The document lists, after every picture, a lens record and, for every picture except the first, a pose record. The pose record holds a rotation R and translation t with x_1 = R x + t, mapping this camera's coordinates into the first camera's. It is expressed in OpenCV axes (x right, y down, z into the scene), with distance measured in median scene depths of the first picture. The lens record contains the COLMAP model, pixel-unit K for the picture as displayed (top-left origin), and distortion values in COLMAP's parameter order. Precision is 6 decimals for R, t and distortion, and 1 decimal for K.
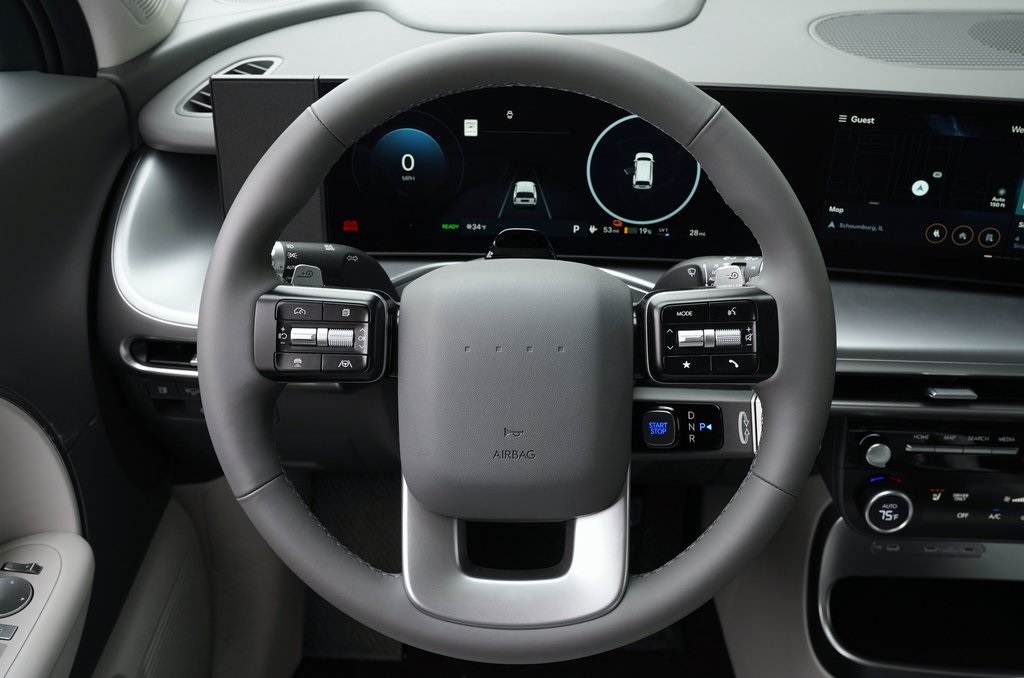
lens RADIAL K [[1009.7, 0, 511.8], [0, 1009.7, 329.7], [0, 0, 1]] dist [0.007840, 0.000000]
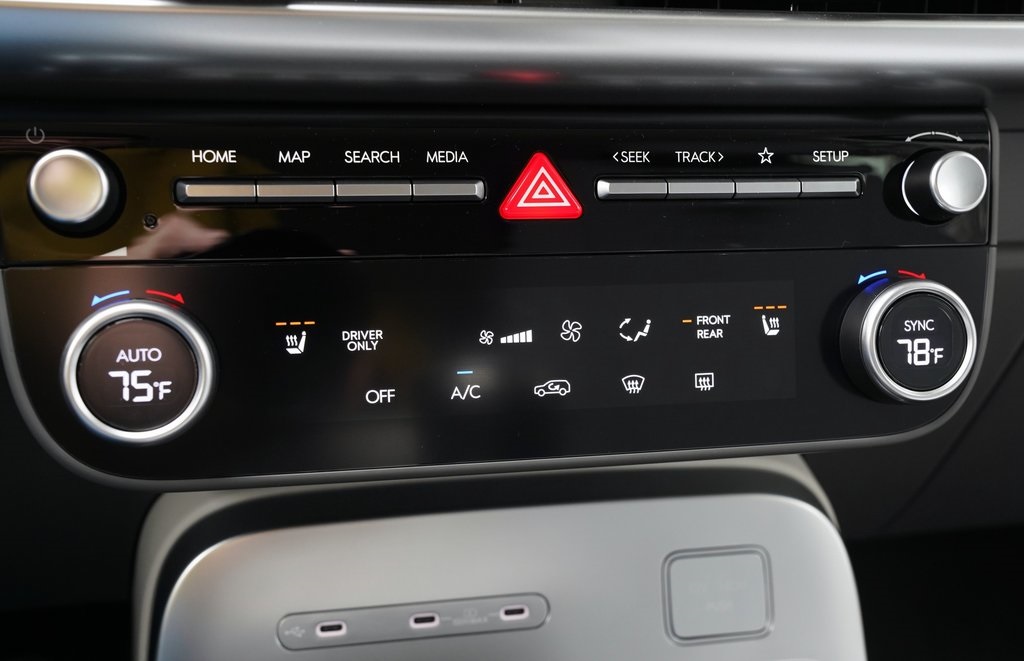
lens RADIAL K [[1190.2, 0, 543.2], [0, 1190.2, 340.9], [0, 0, 1]] dist [-0.010638, 0.000000]
pose [[0.960944, -0.053902, 0.271442, 0.403660], [0.139413, 0.941585, -0.306565, 0.316271], [-0.239061, 0.332434, 0.912325, 0.616055]]
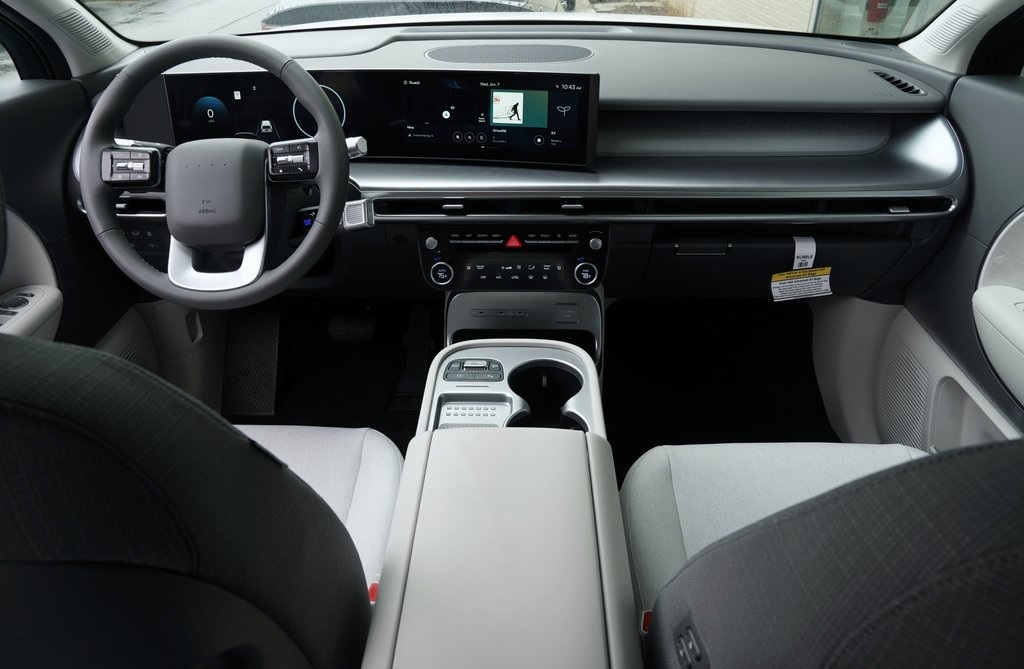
lens RADIAL K [[724.8, 0, 512.7], [0, 724.8, 326.0], [0, 0, 1]] dist [-0.103881, 0.042519]
pose [[0.999759, -0.021943, 0.000708, 0.522931], [0.021953, 0.999461, -0.024428, 0.331626], [-0.000172, 0.024437, 0.999701, -0.469124]]
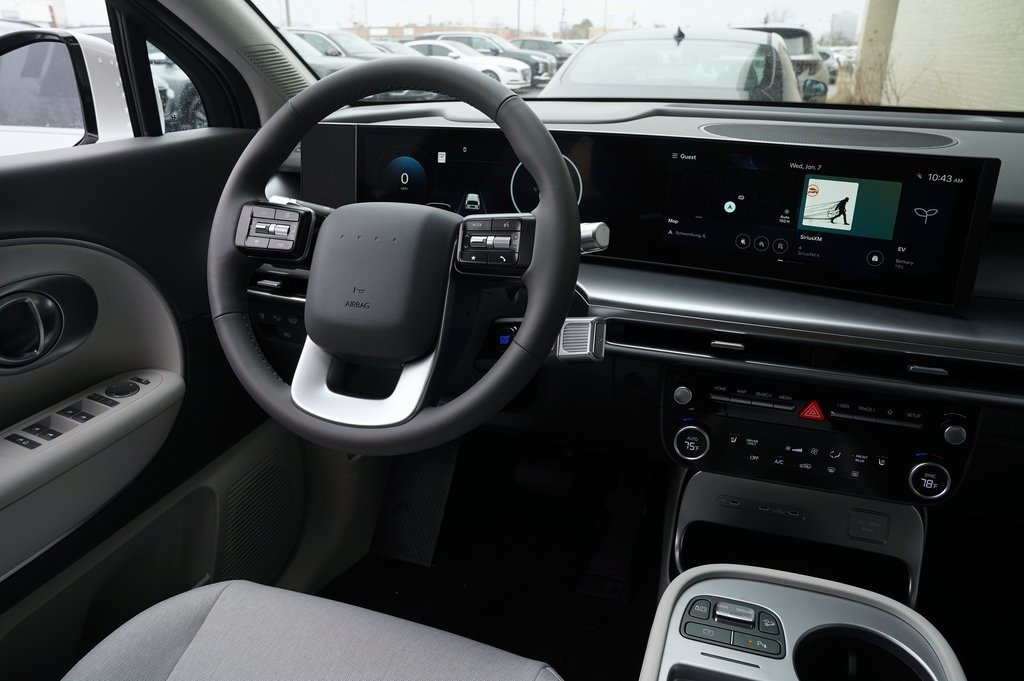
lens RADIAL K [[707.8, 0, 509.0], [0, 707.8, 338.7], [0, 0, 1]] dist [-0.108413, 0.032646]
pose [[0.953310, 0.104125, -0.283474, 0.399027], [-0.151086, 0.977203, -0.149153, 0.224259], [0.261481, 0.185018, 0.947310, 0.039503]]
